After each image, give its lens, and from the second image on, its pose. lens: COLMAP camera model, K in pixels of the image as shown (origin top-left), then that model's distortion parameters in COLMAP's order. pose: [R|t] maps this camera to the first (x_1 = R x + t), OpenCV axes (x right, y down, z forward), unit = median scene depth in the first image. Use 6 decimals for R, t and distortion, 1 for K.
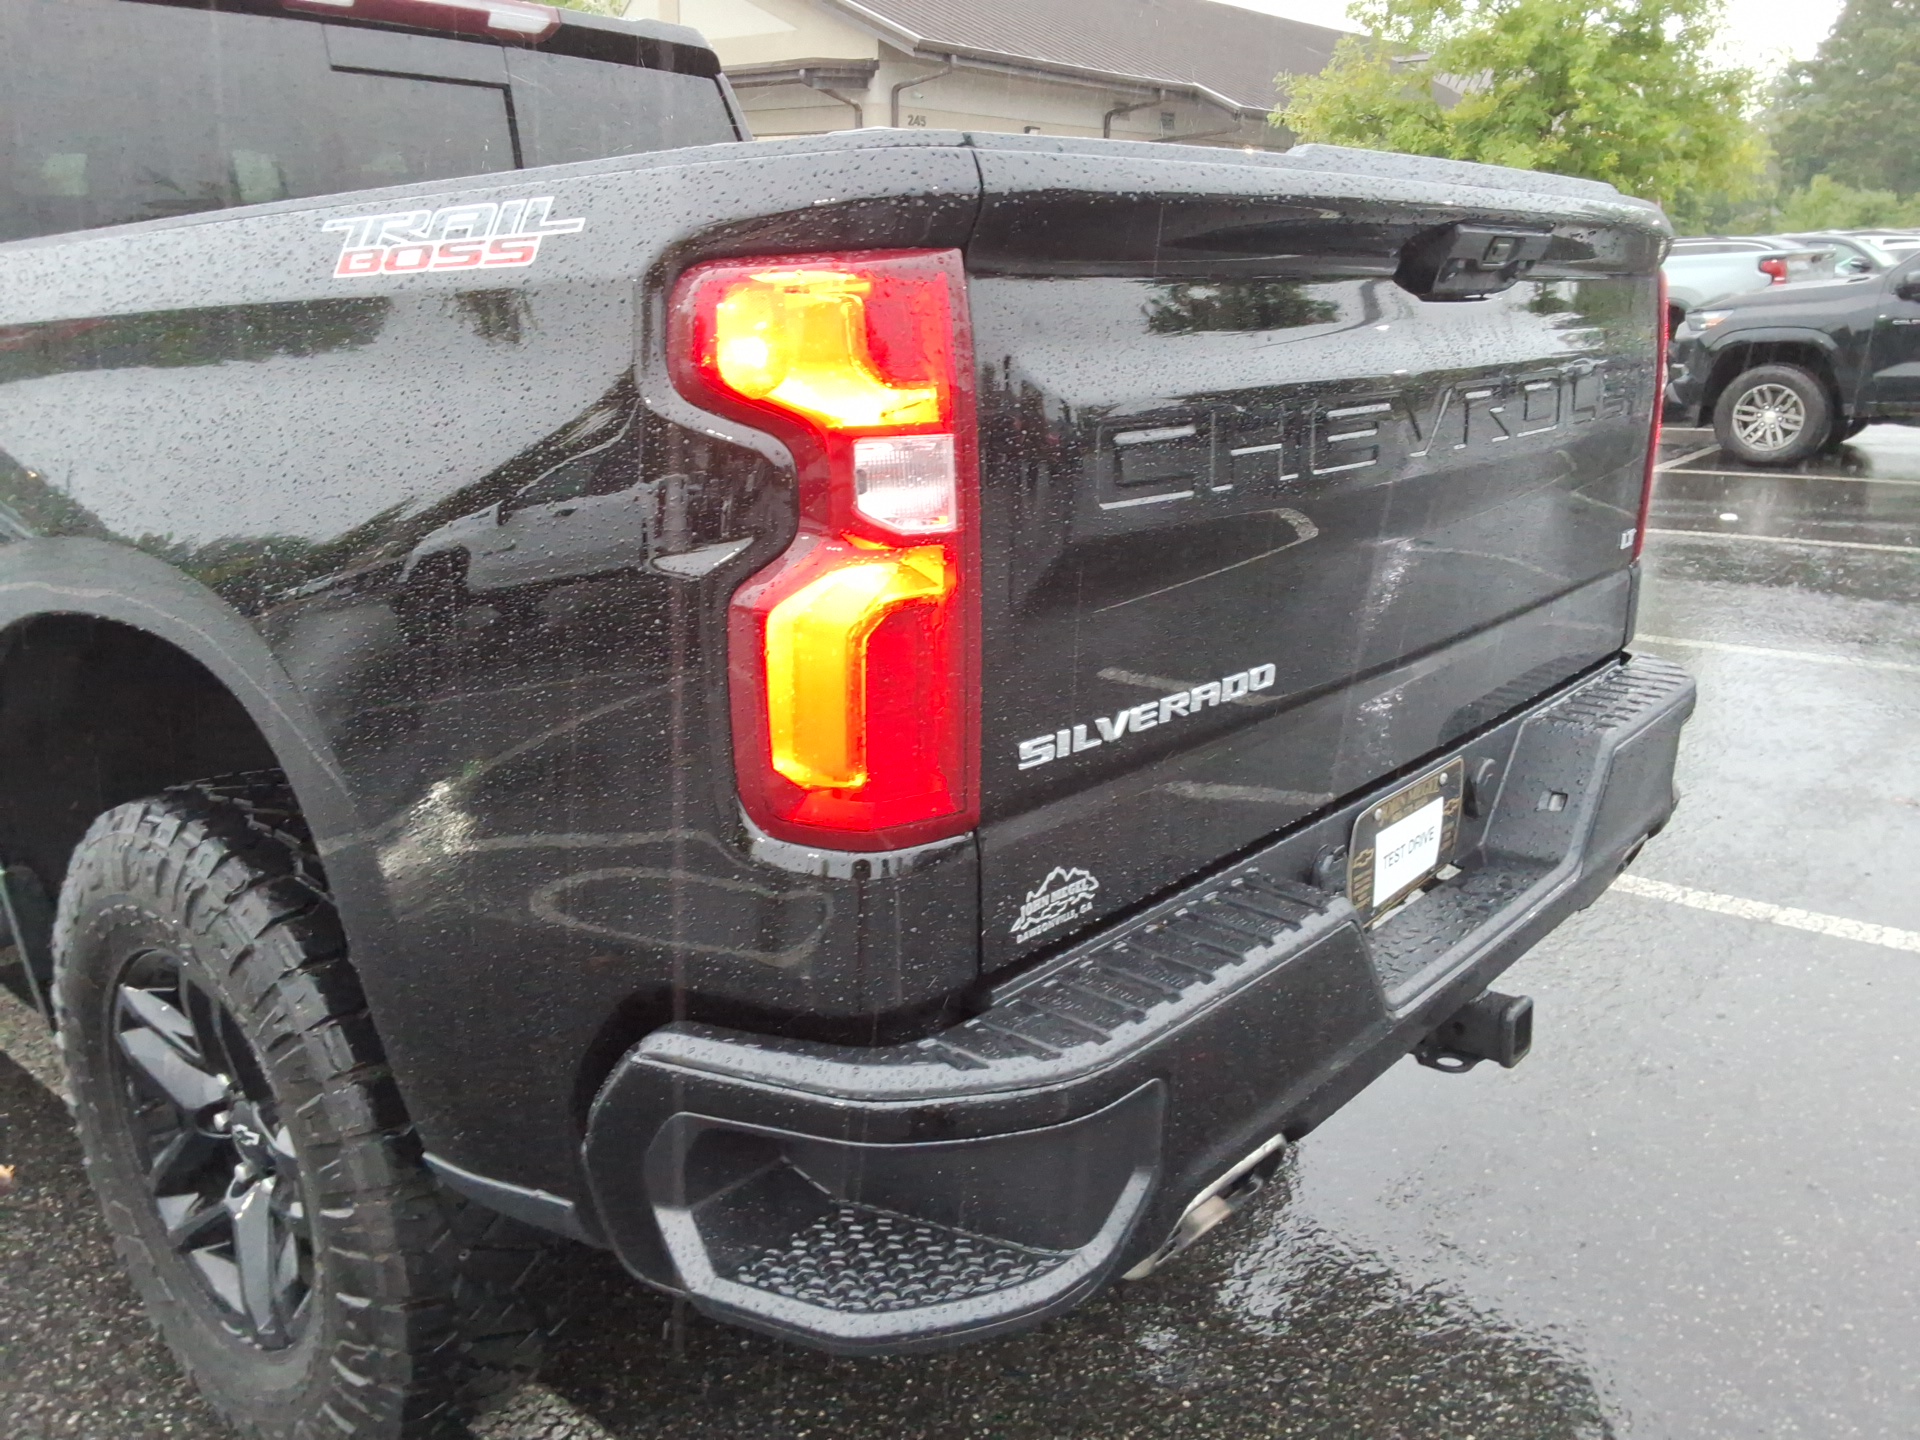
lens RADIAL K [[1550.8, 0, 962.3], [0, 1550.8, 702.4], [0, 0, 1]] dist [0.126350, -0.205094]
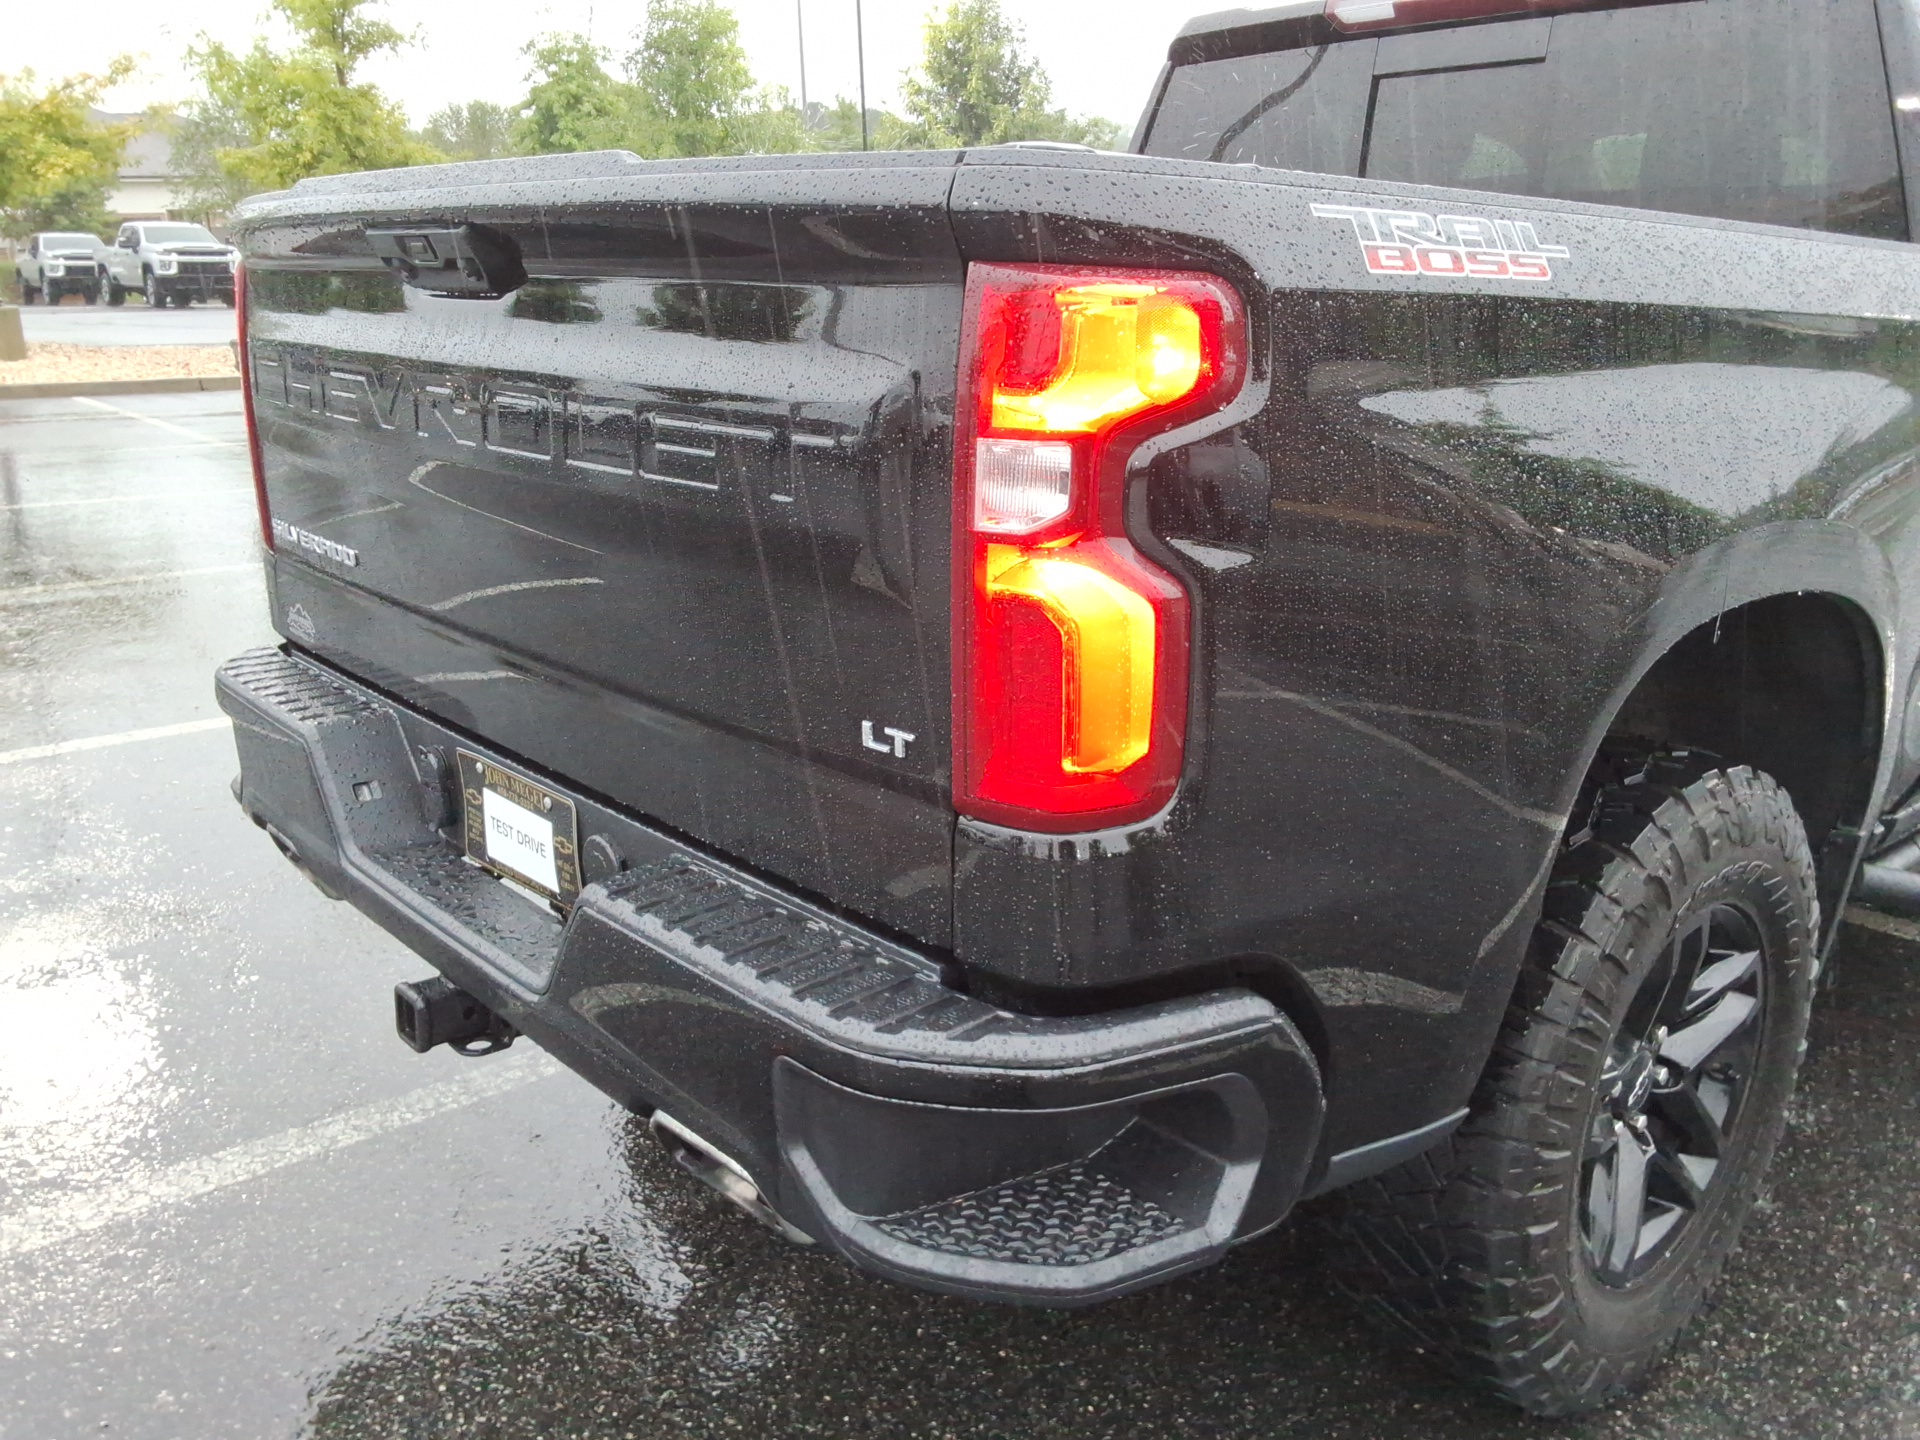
lens RADIAL K [[1527.1, 0, 972.2], [0, 1527.1, 712.8], [0, 0, 1]] dist [0.121857, -0.184044]
pose [[-0.138325, 0.276266, -0.951075, 0.247914], [-0.249659, 0.919567, 0.303425, -0.075427], [0.958403, 0.279416, -0.058227, 0.275903]]
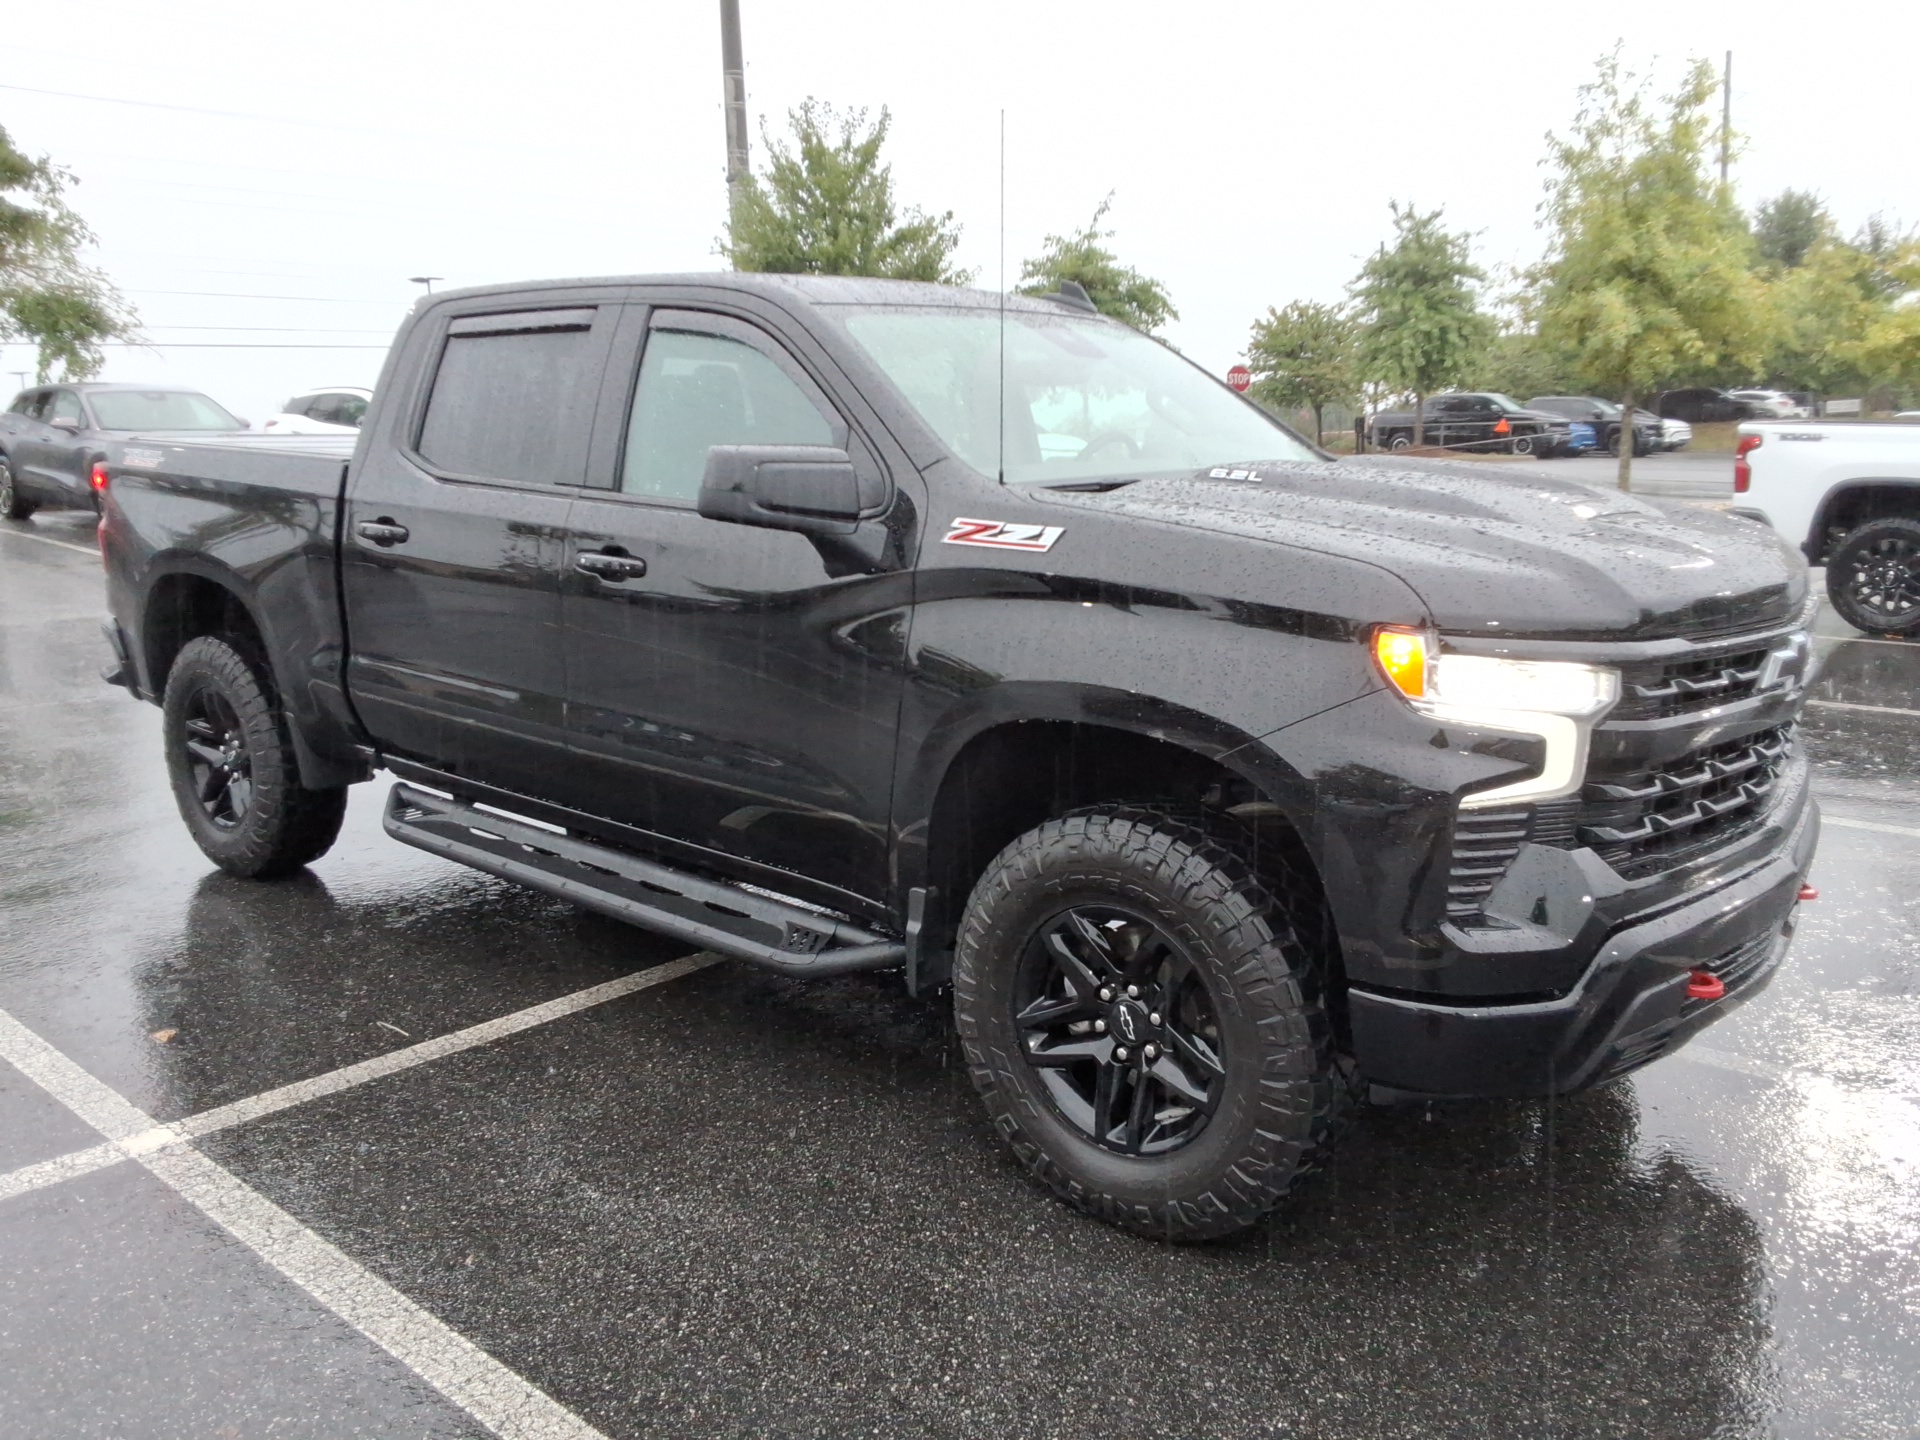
lens RADIAL K [[1527.1, 0, 972.2], [0, 1527.1, 712.8], [0, 0, 1]] dist [0.121857, -0.184044]
pose [[-0.999852, 0.010603, 0.013518, -0.262993], [0.015307, 0.907039, 0.420768, -0.250059], [-0.007800, 0.420913, -0.907068, 0.914068]]
